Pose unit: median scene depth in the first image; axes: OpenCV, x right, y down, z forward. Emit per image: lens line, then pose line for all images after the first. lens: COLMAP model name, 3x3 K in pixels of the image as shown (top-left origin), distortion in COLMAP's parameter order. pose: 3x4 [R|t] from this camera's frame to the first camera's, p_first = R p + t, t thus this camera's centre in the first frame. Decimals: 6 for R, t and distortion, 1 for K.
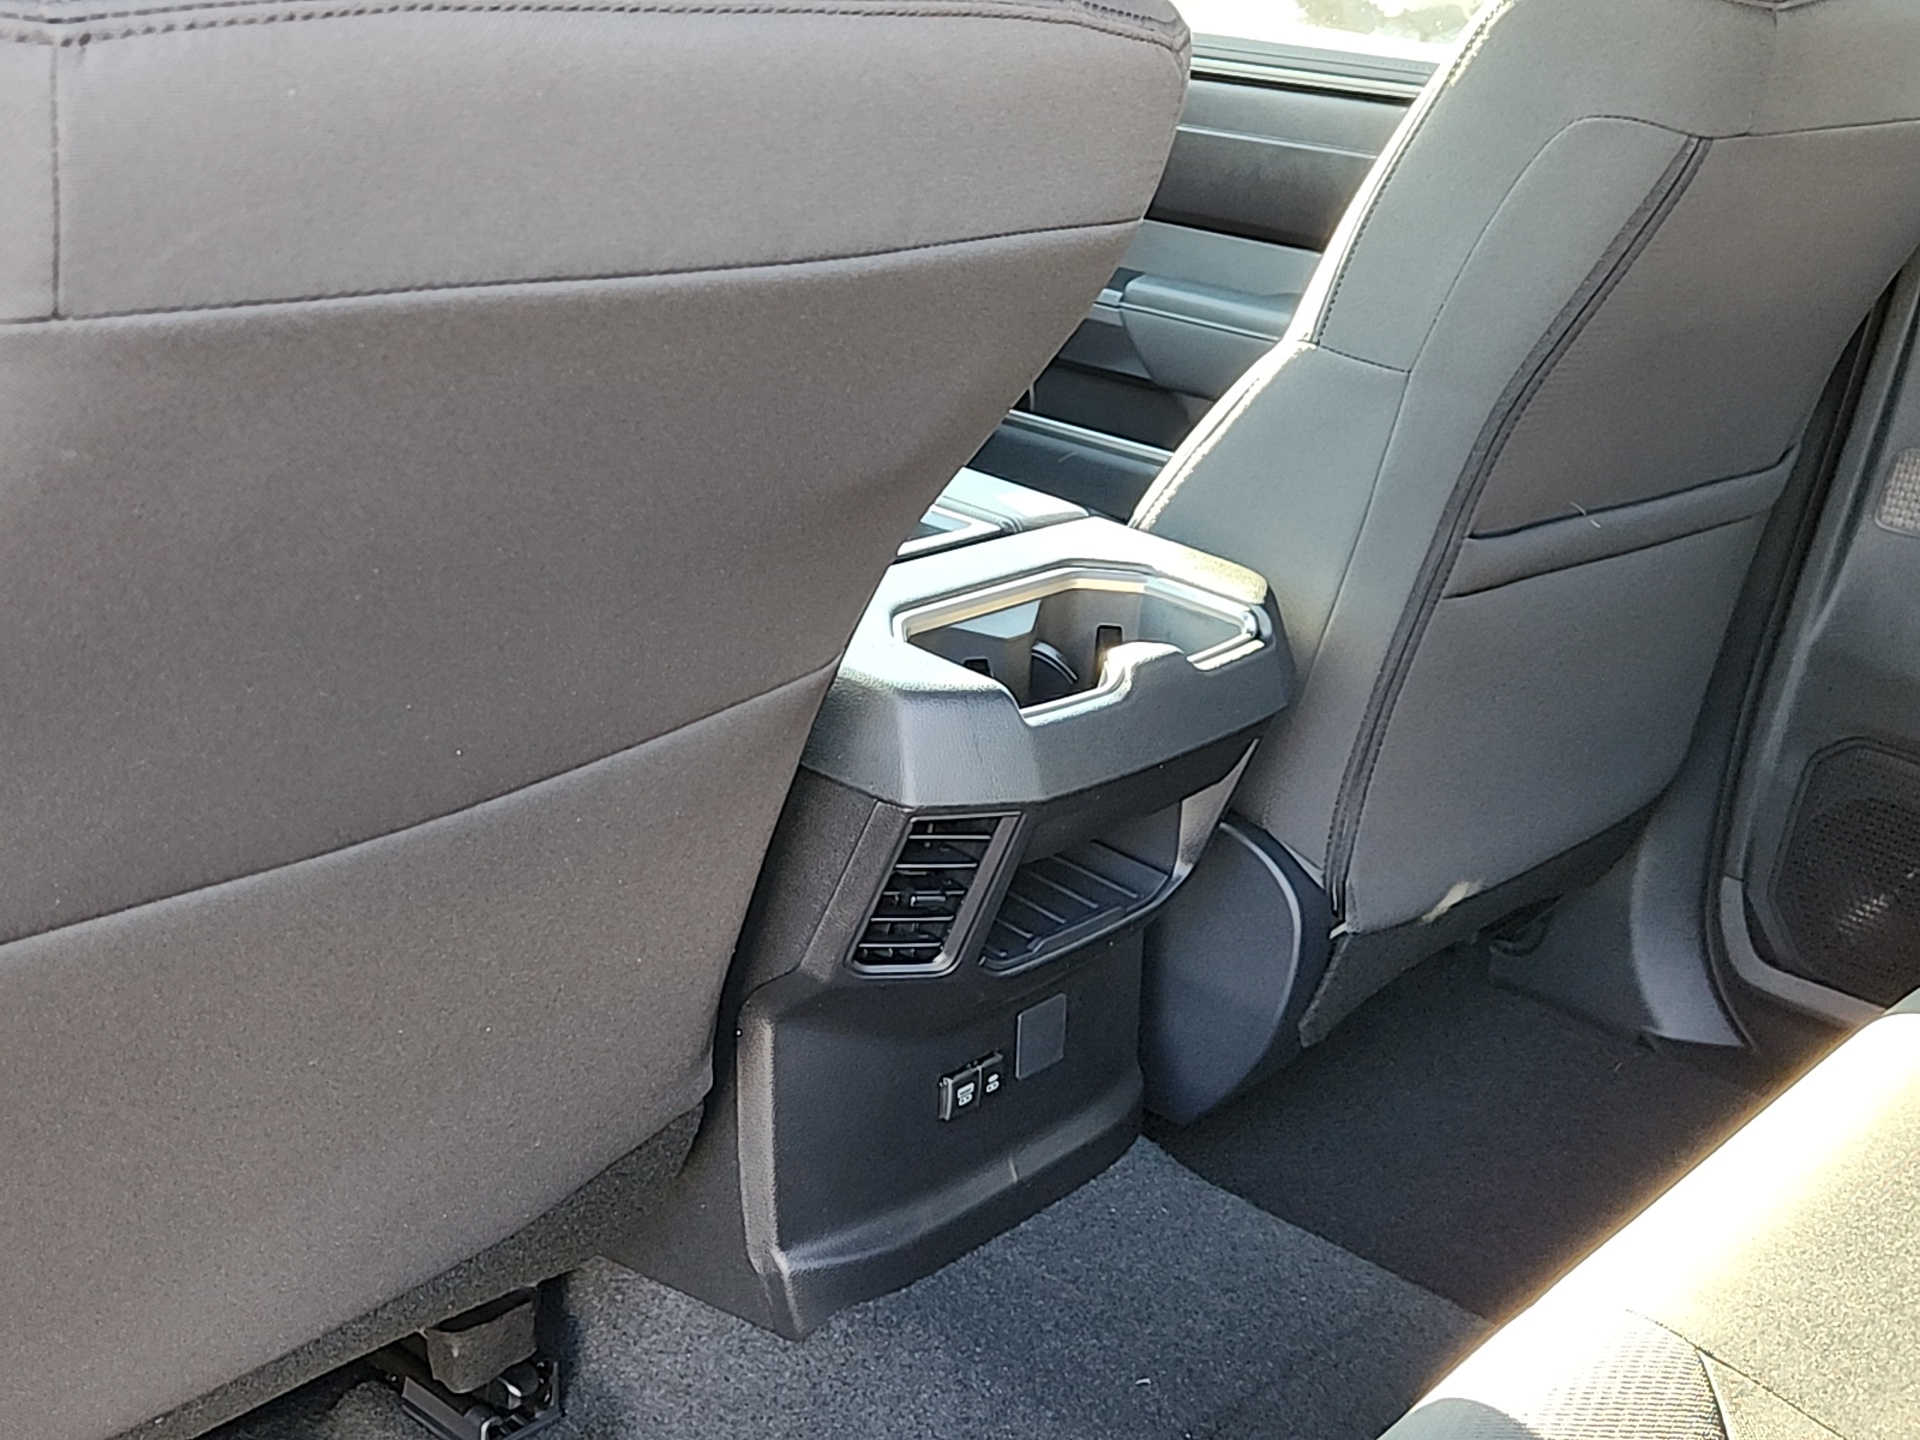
lens RADIAL K [[1897.6, 0, 1048.4], [0, 1897.6, 717.2], [0, 0, 1]] dist [0.065392, -0.103348]
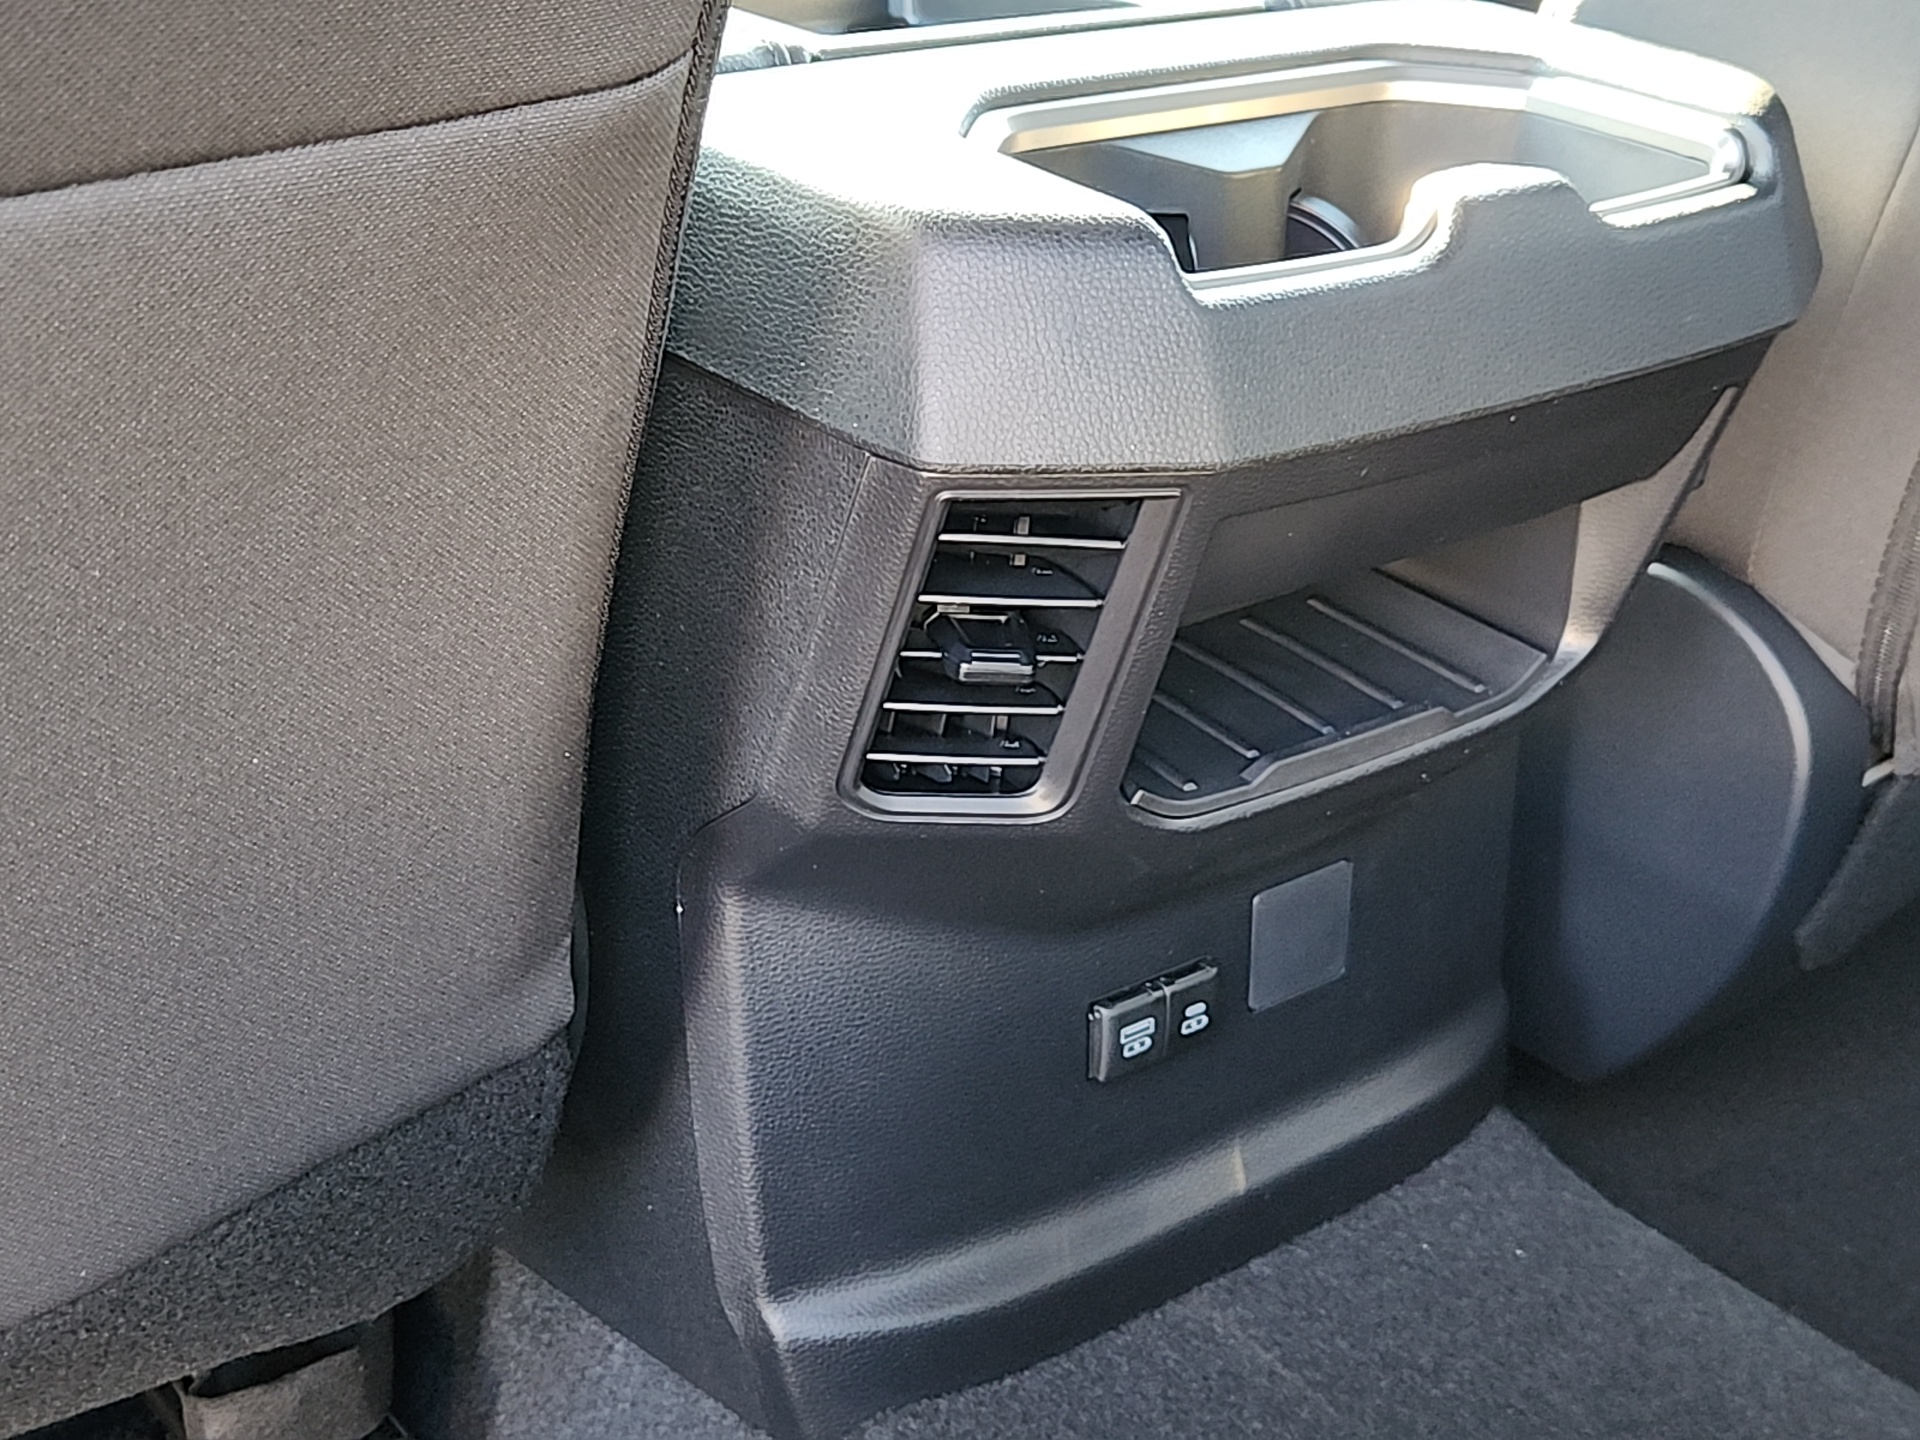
lens RADIAL K [[2220.3, 0, 1075.4], [0, 2220.3, 743.4], [0, 0, 1]] dist [0.036529, -0.004554]
pose [[0.979308, 0.040282, -0.198325, 0.062240], [-0.018680, 0.993799, 0.109614, 0.045417], [0.201511, -0.103641, 0.973988, 0.387991]]
